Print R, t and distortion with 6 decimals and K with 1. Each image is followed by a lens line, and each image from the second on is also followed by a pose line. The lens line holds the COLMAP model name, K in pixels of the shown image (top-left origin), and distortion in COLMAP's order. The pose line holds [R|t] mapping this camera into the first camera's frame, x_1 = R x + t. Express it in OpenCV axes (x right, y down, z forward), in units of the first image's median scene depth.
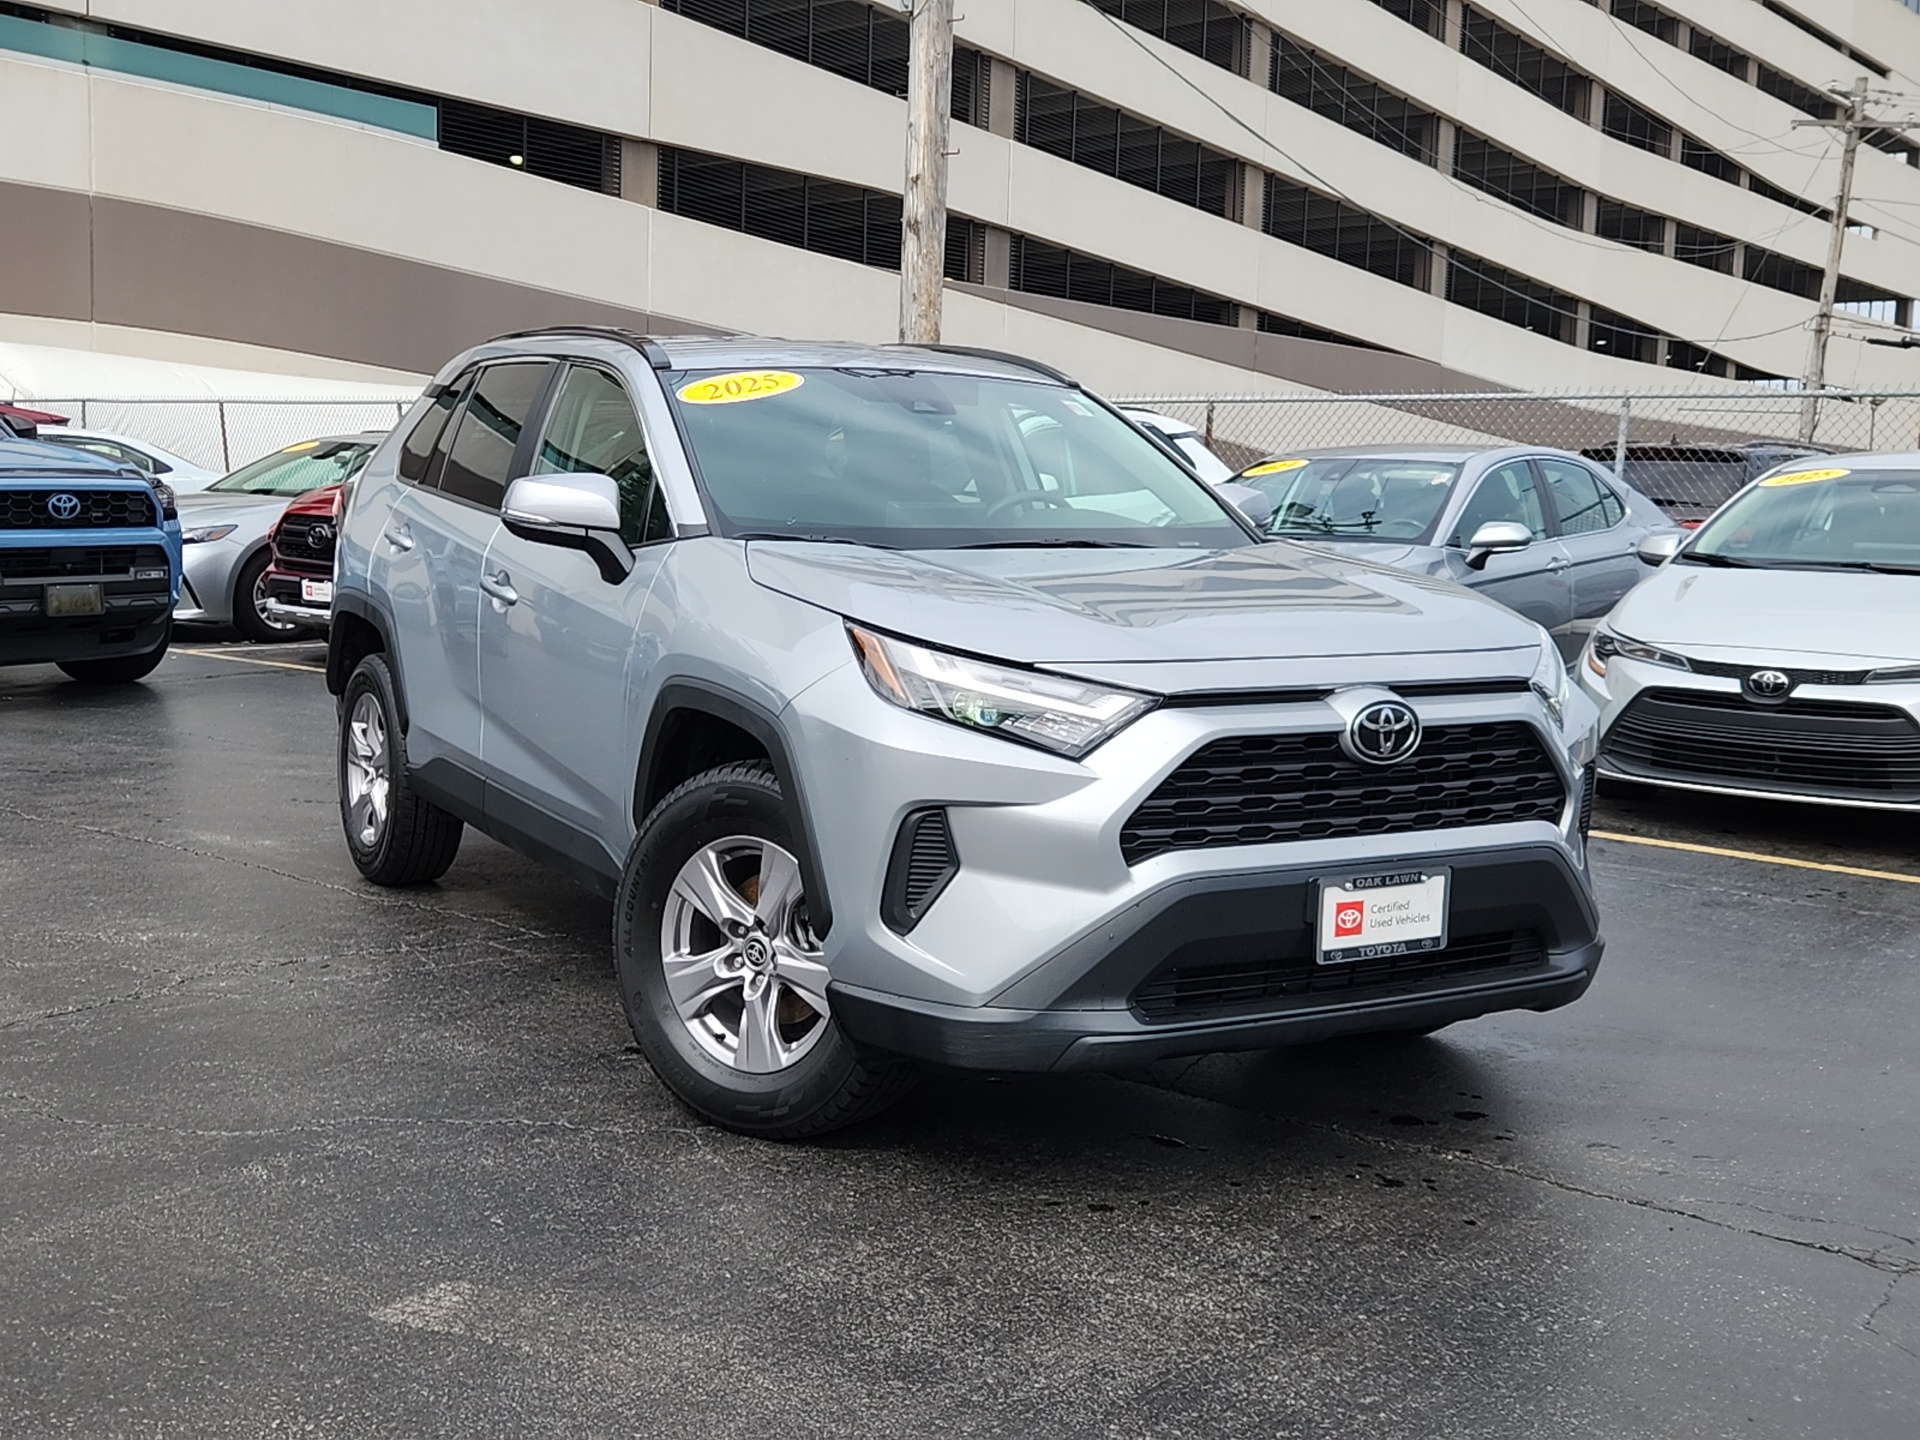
lens RADIAL K [[2216.8, 0, 930.9], [0, 2216.8, 768.3], [0, 0, 1]] dist [0.089116, -0.173718]
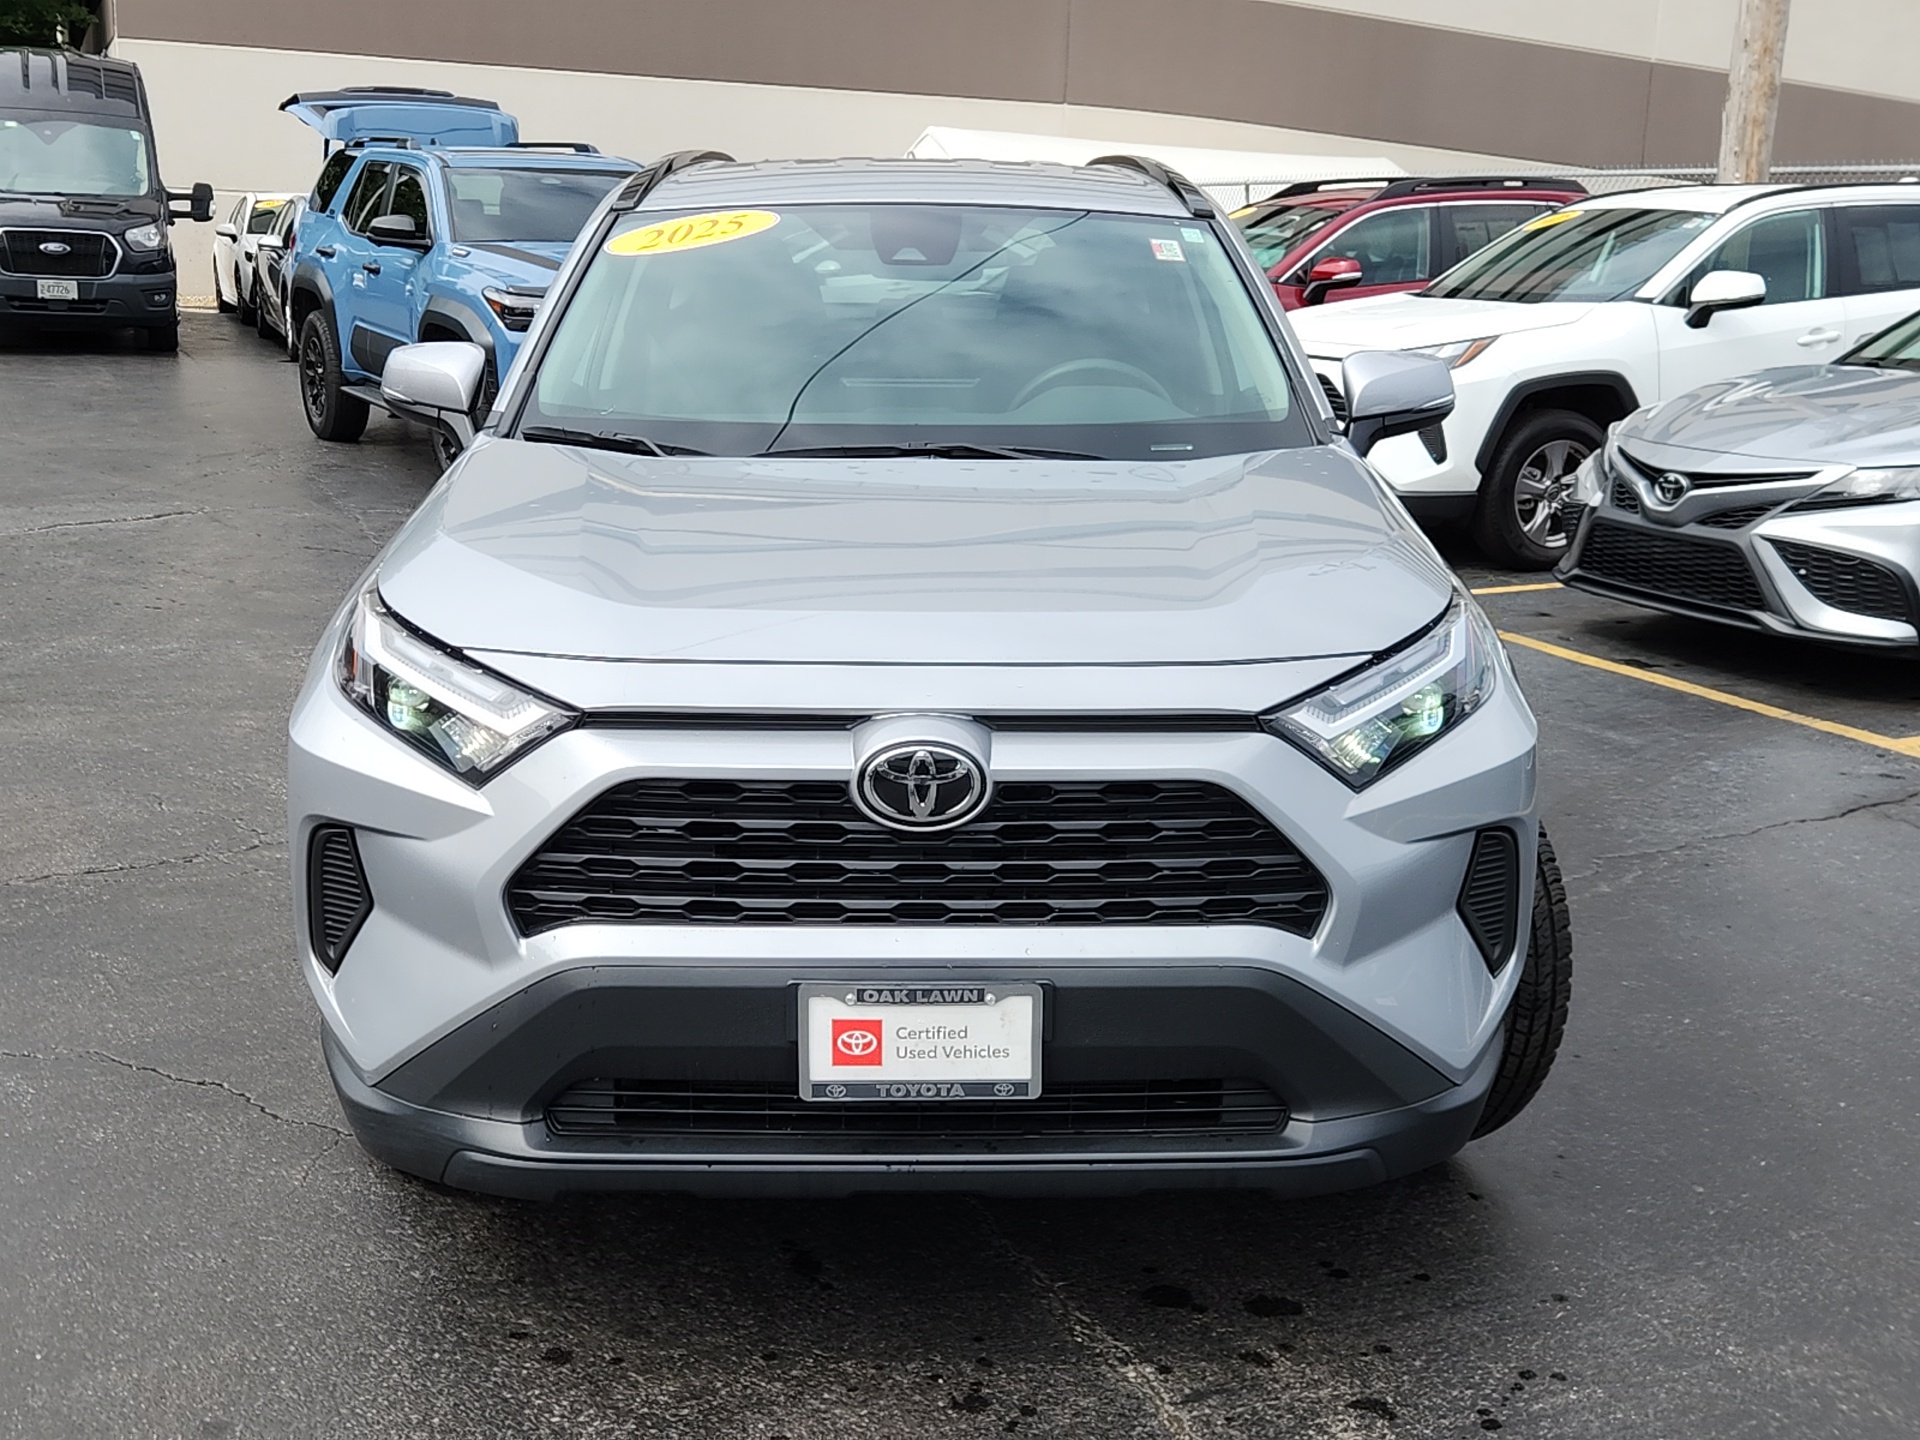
lens RADIAL K [[2216.8, 0, 930.9], [0, 2216.8, 768.3], [0, 0, 1]] dist [0.089116, -0.173718]
pose [[0.880118, 0.108261, -0.462246, 0.524794], [-0.059787, 0.991176, 0.118304, -0.103244], [0.470975, -0.076485, 0.878825, 0.399313]]
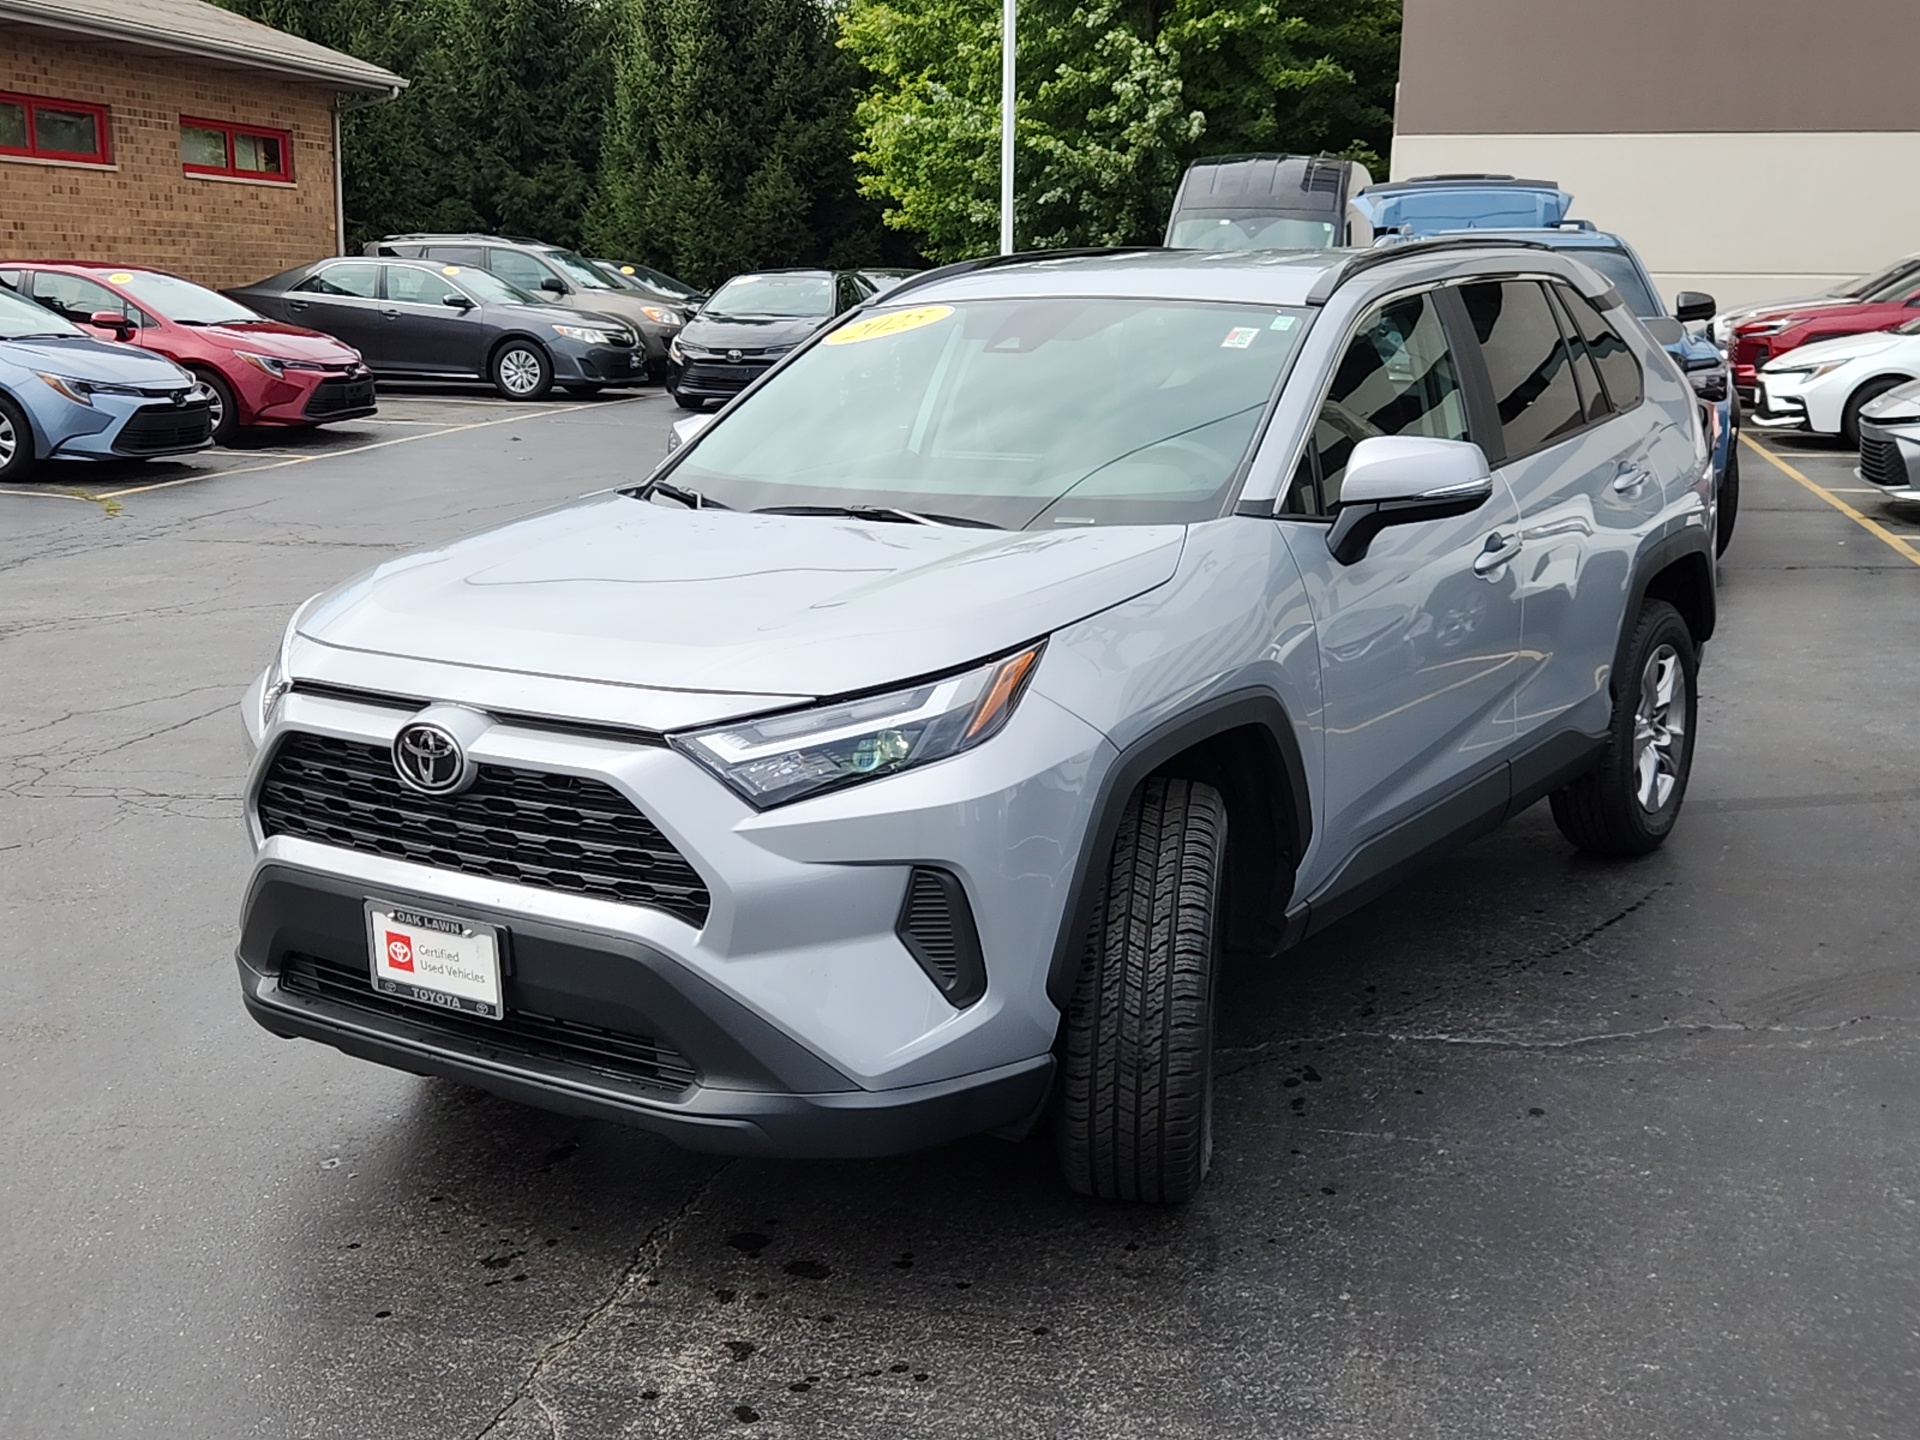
lens RADIAL K [[2216.8, 0, 930.9], [0, 2216.8, 768.3], [0, 0, 1]] dist [0.089116, -0.173718]
pose [[0.422299, 0.173806, -0.889637, 1.085073], [-0.105404, 0.984203, 0.142248, -0.160604], [0.900307, 0.033700, 0.433948, 0.796232]]
